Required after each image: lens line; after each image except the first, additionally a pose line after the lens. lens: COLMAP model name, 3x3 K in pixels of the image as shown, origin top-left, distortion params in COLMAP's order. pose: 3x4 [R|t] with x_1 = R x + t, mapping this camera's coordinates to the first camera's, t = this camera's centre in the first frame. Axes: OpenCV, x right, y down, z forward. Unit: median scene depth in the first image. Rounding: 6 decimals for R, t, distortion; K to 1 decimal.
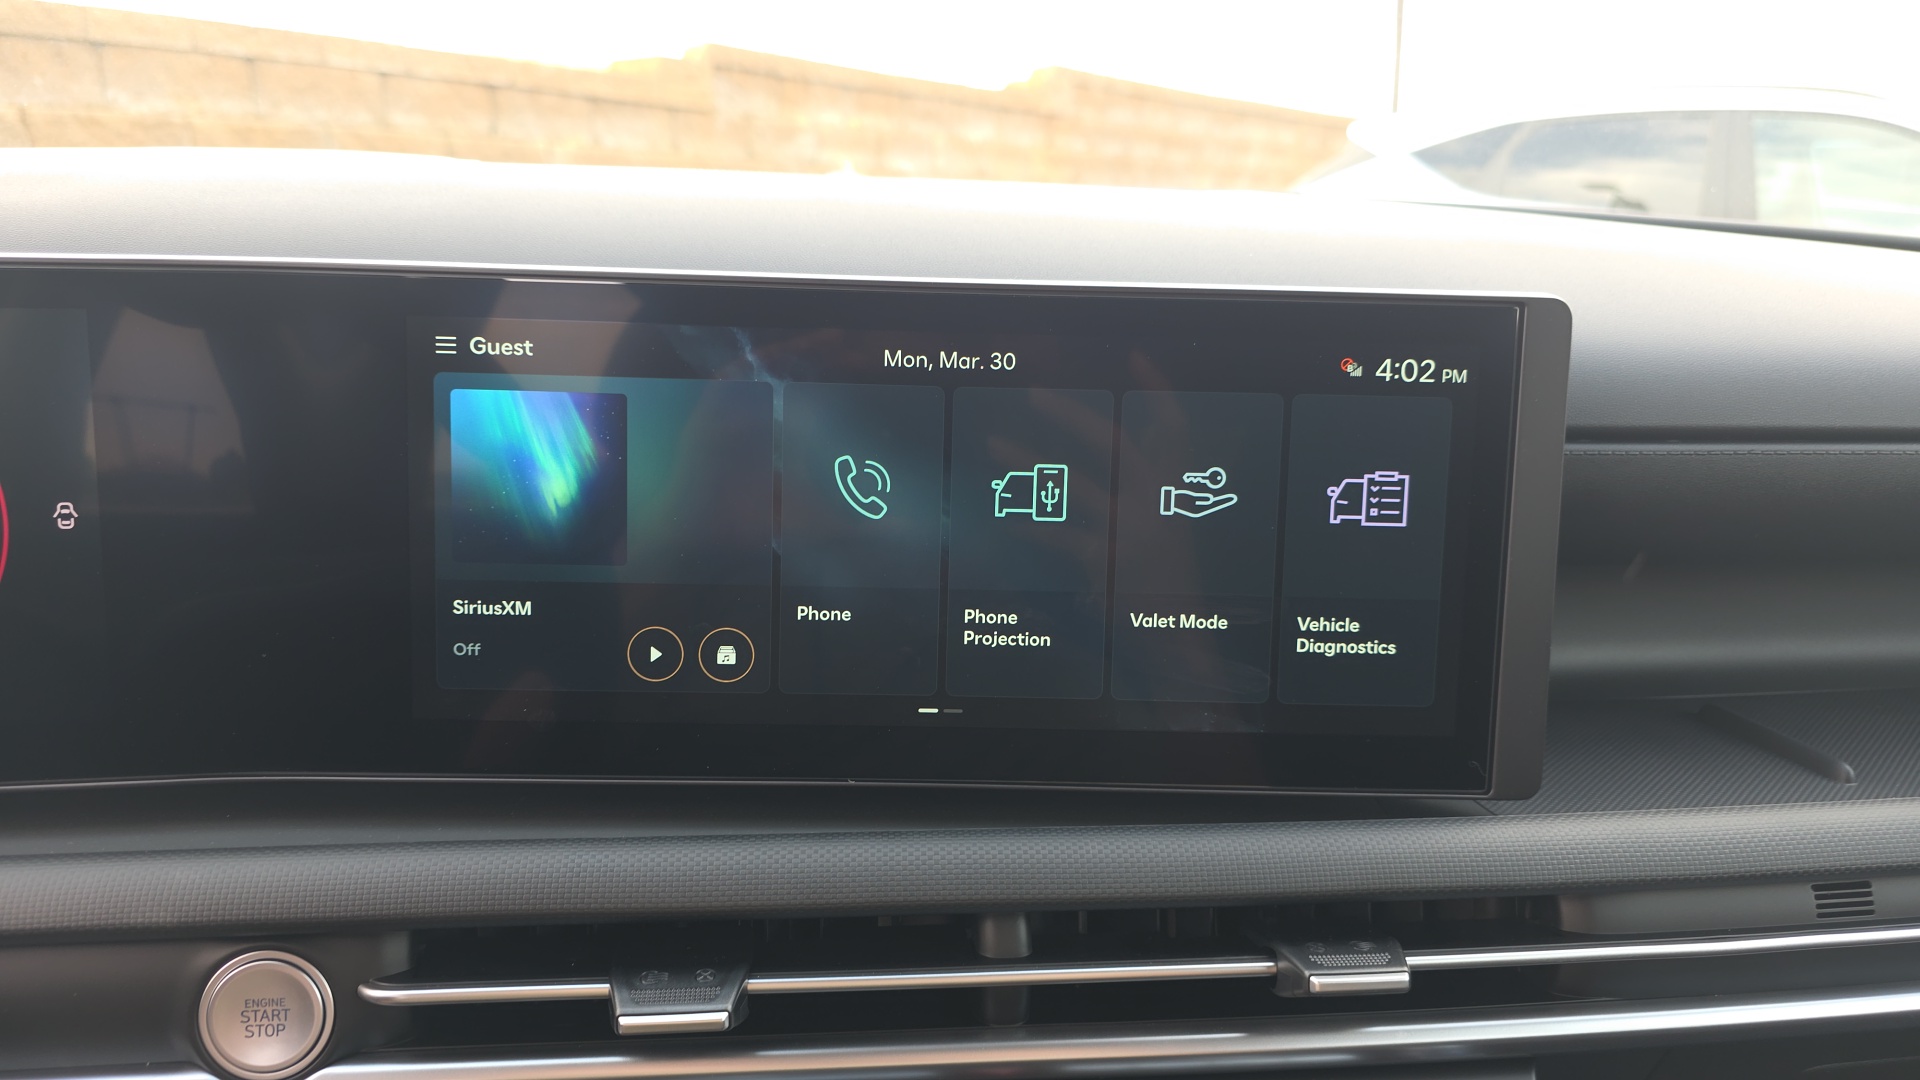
lens RADIAL K [[1298.4, 0, 948.3], [0, 1298.4, 530.9], [0, 0, 1]] dist [0.039641, -0.029137]
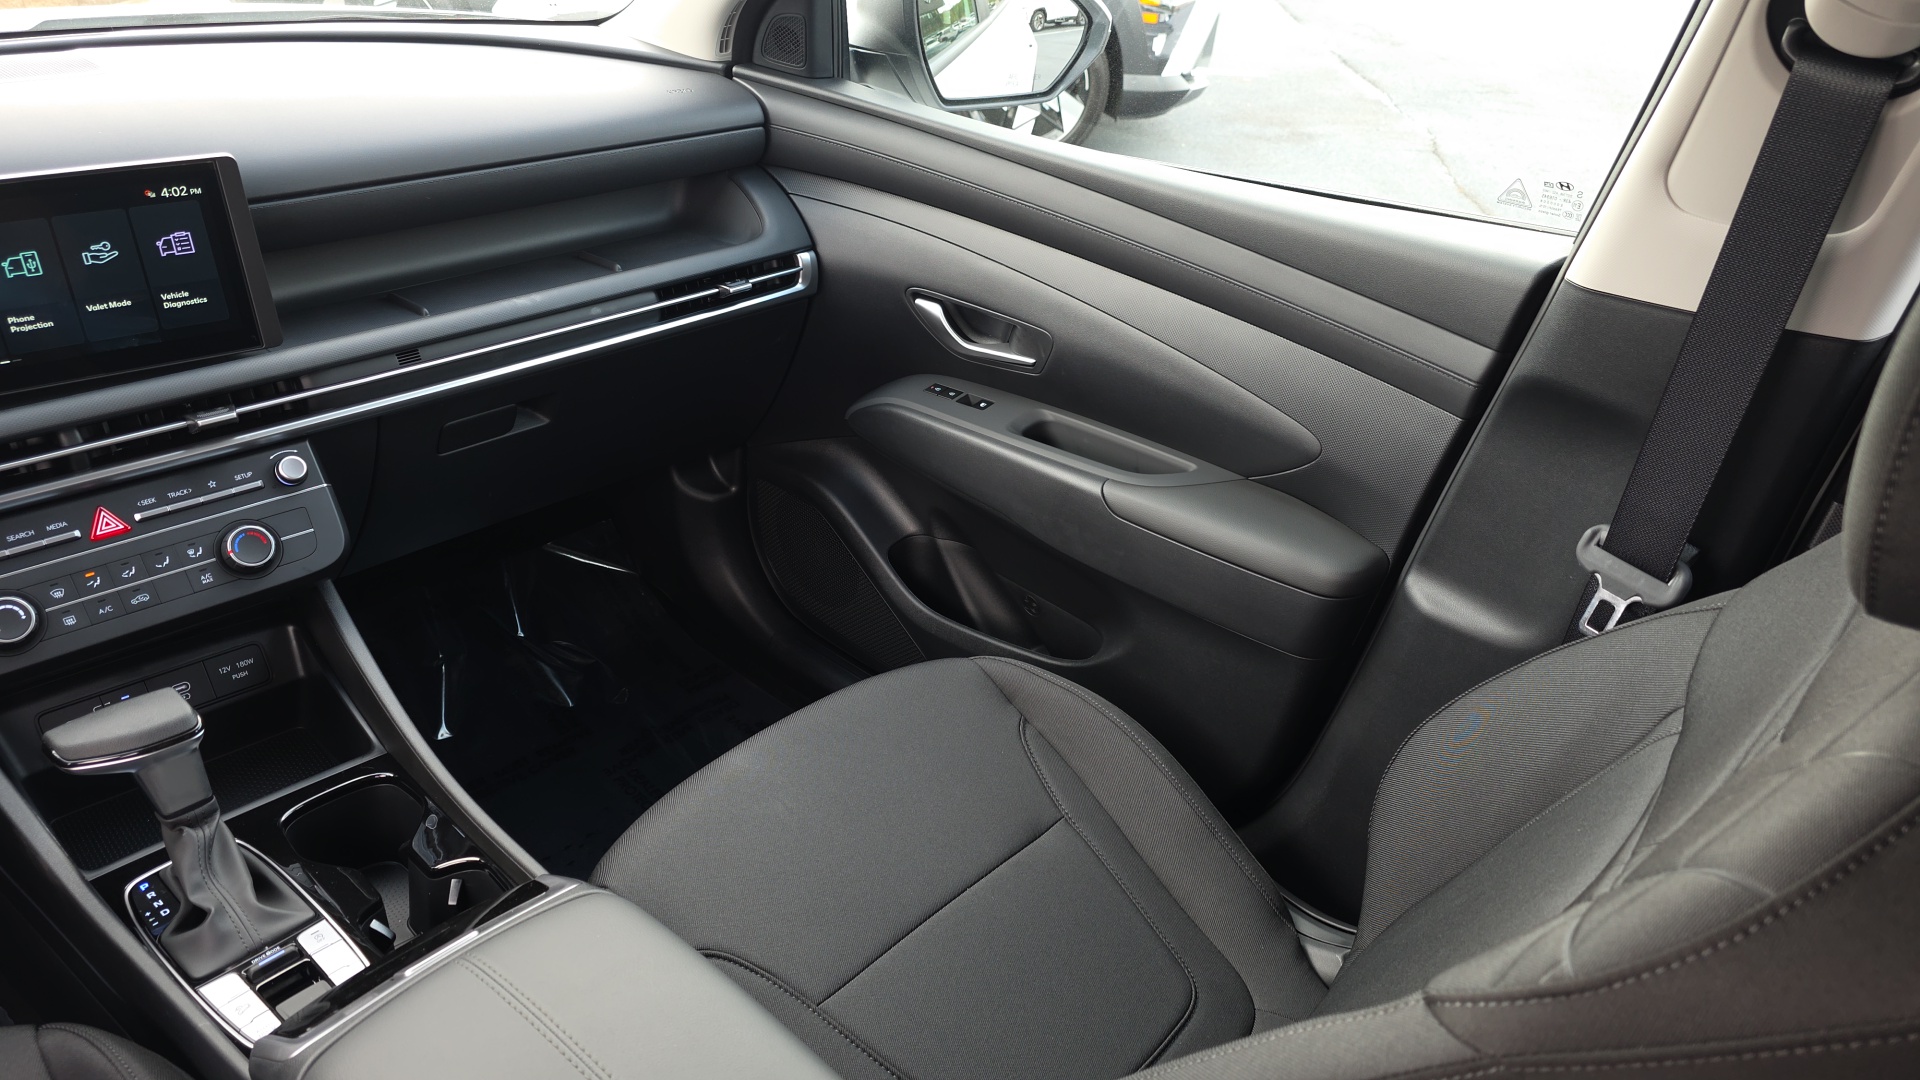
lens RADIAL K [[1275.5, 0, 940.4], [0, 1275.5, 553.8], [0, 0, 1]] dist [0.054872, -0.055902]
pose [[0.789451, -0.299419, 0.535832, -0.037107], [0.121103, 0.931774, 0.342245, -0.143870], [-0.601749, -0.205294, 0.771850, -1.998283]]
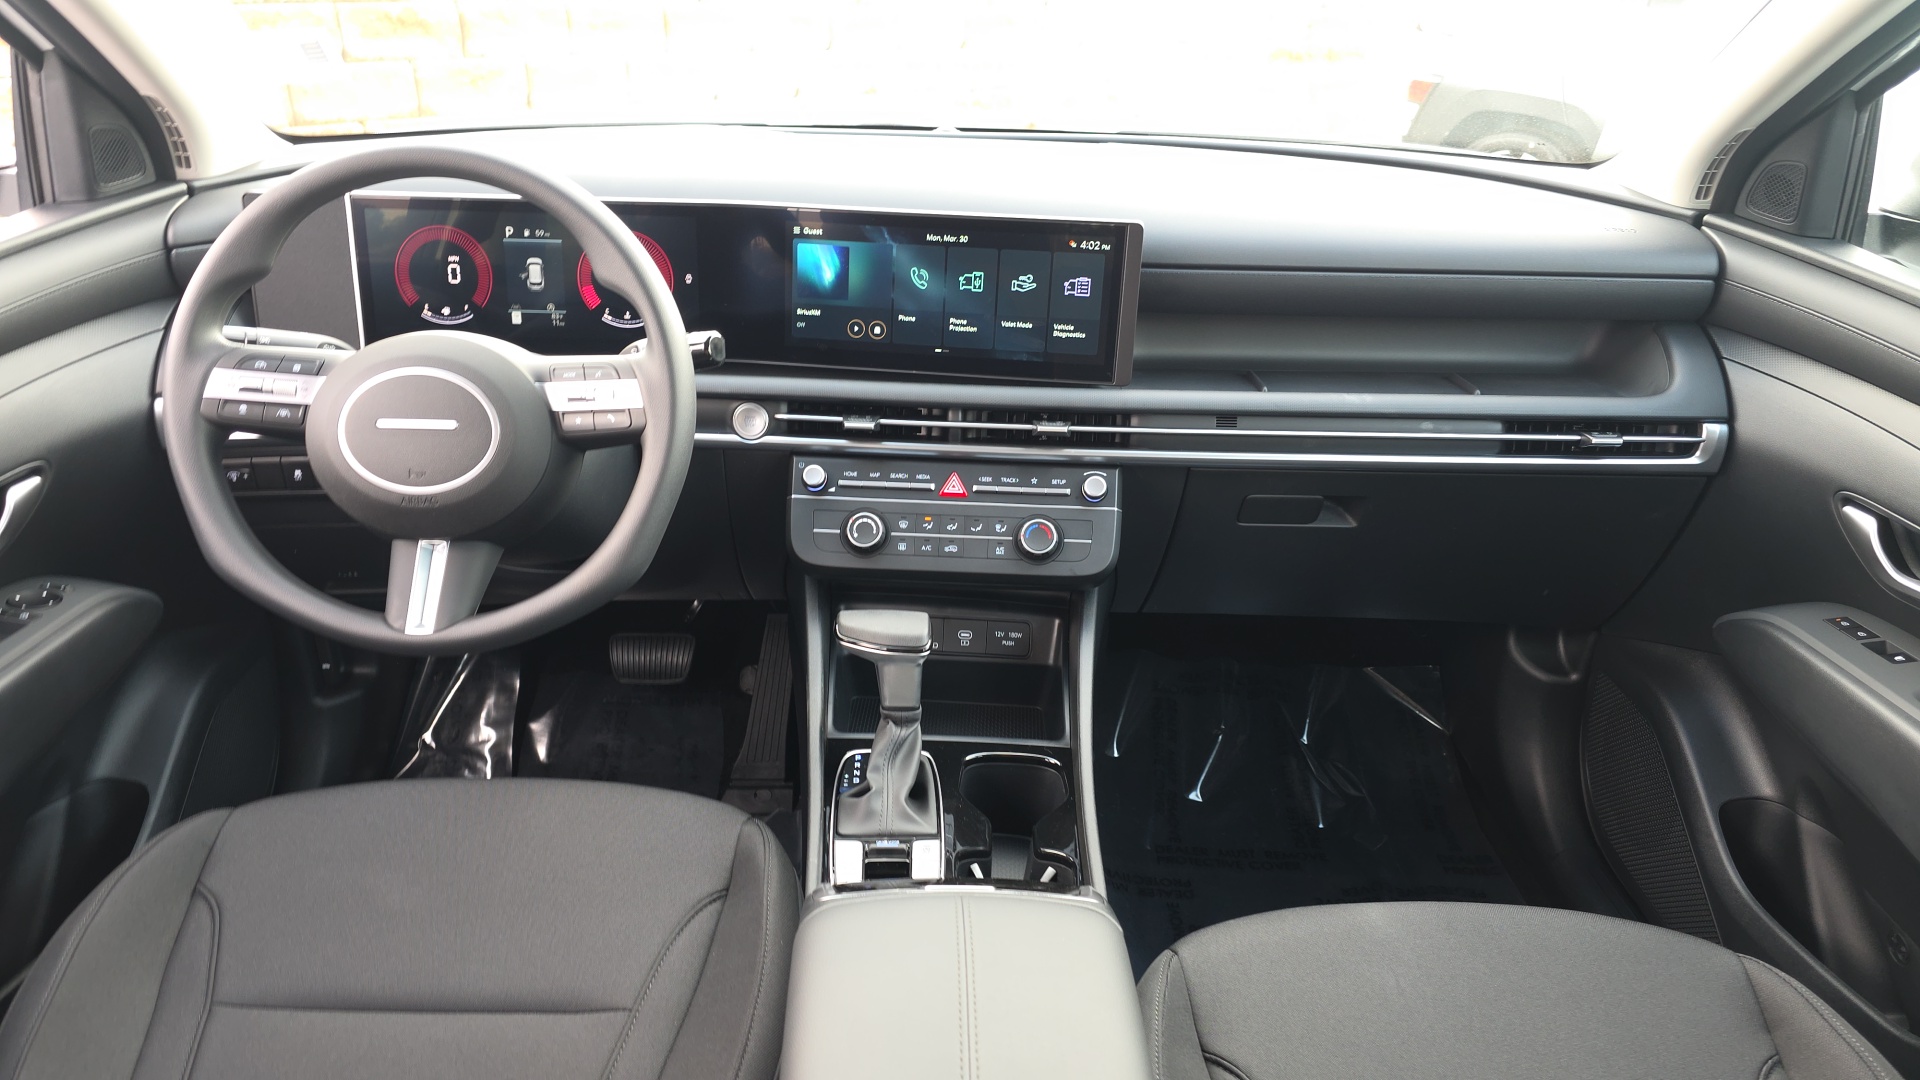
lens RADIAL K [[1275.5, 0, 949.5], [0, 1275.5, 543.2], [0, 0, 1]] dist [0.054872, -0.055902]
pose [[0.988286, 0.059748, -0.140430, 0.482122], [-0.034778, 0.984138, 0.173965, 0.058244], [0.148596, -0.167043, 0.974688, -2.149457]]
